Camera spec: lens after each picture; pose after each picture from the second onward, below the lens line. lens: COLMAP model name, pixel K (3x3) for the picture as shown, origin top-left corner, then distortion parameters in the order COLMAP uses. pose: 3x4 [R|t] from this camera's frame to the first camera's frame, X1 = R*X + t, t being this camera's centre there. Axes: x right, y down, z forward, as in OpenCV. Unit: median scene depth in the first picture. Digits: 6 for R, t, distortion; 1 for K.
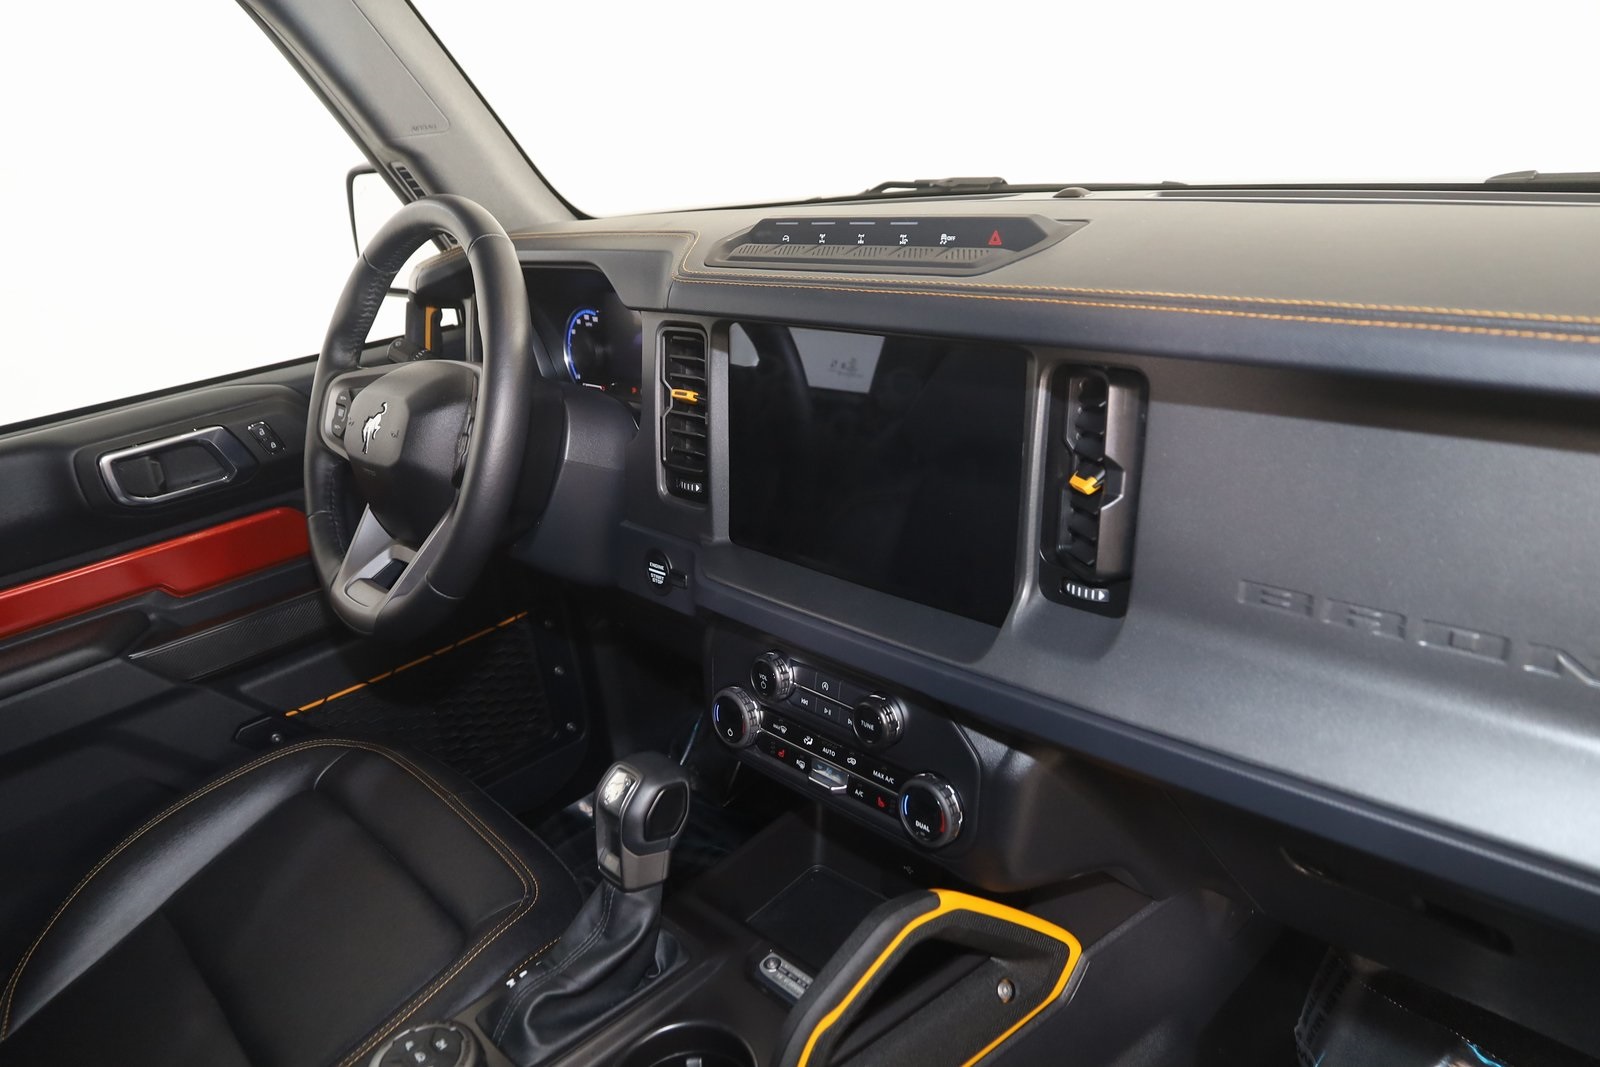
lens RADIAL K [[1108.4, 0, 800.0], [0, 1108.4, 533.5], [0, 0, 1]] dist [-0.113923, 0.099963]
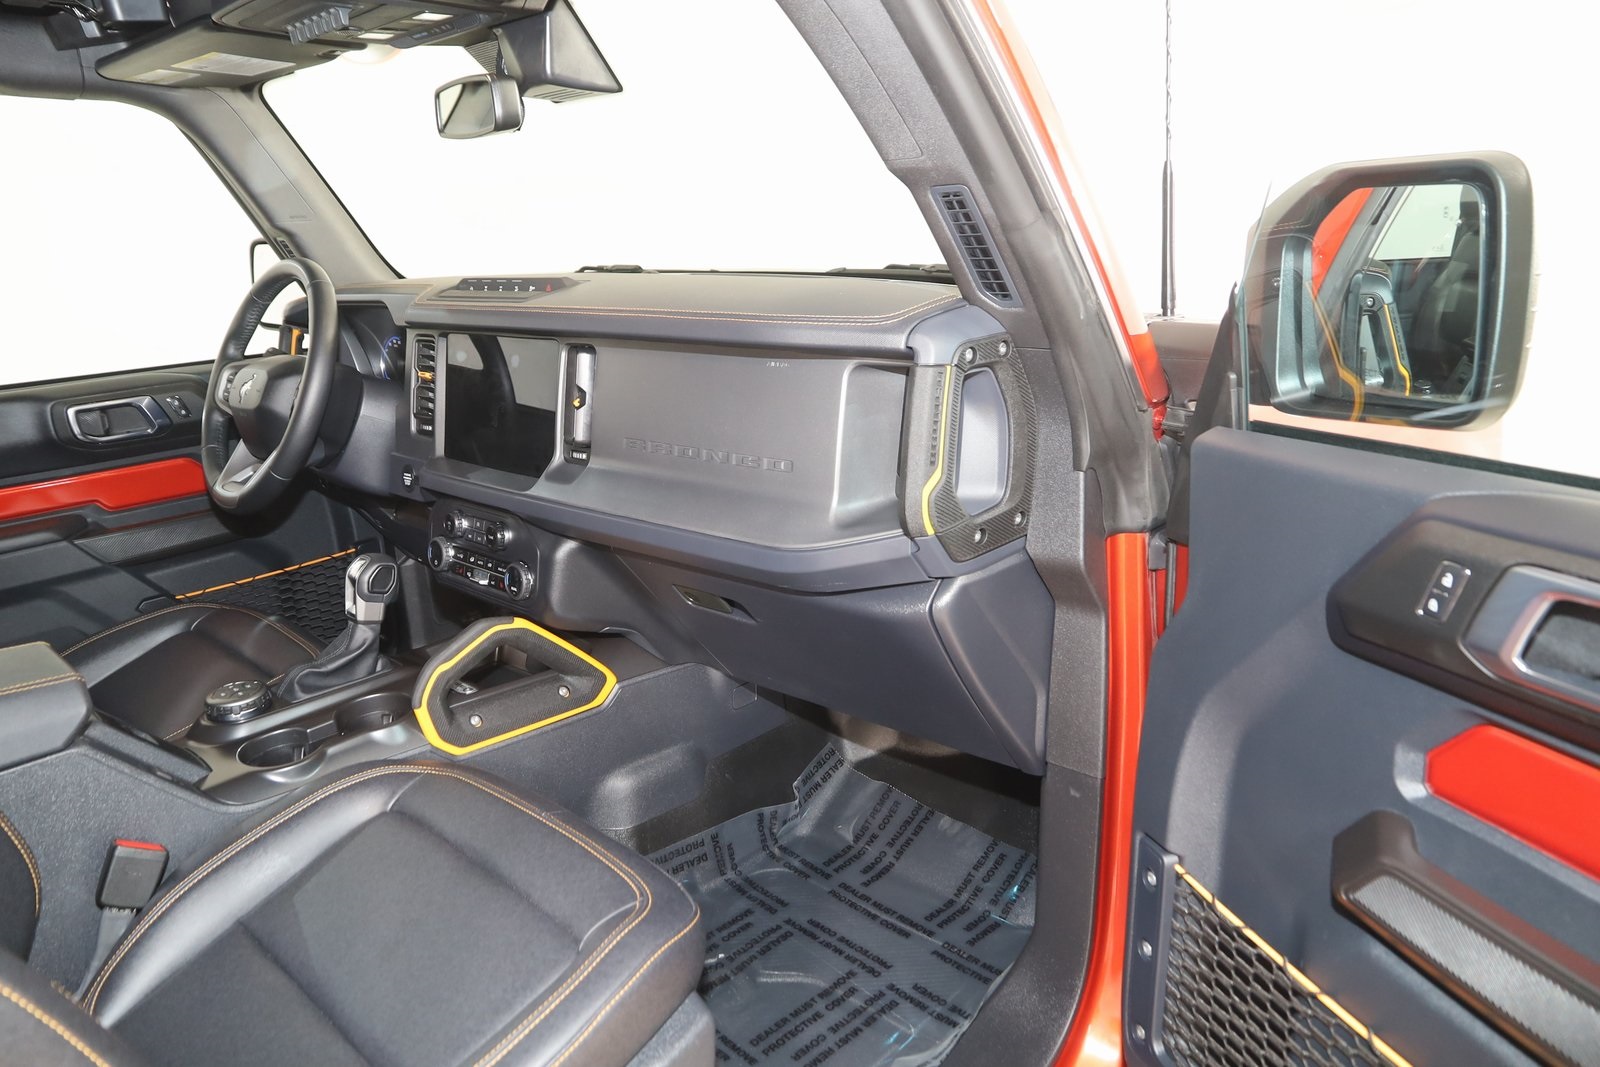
lens RADIAL K [[1108.4, 0, 800.0], [0, 1108.4, 533.5], [0, 0, 1]] dist [-0.113923, 0.099963]
pose [[0.996433, 0.040626, 0.073960, 0.347552], [-0.033989, 0.995462, -0.088883, 0.244025], [-0.077235, 0.086052, 0.993292, -0.710658]]
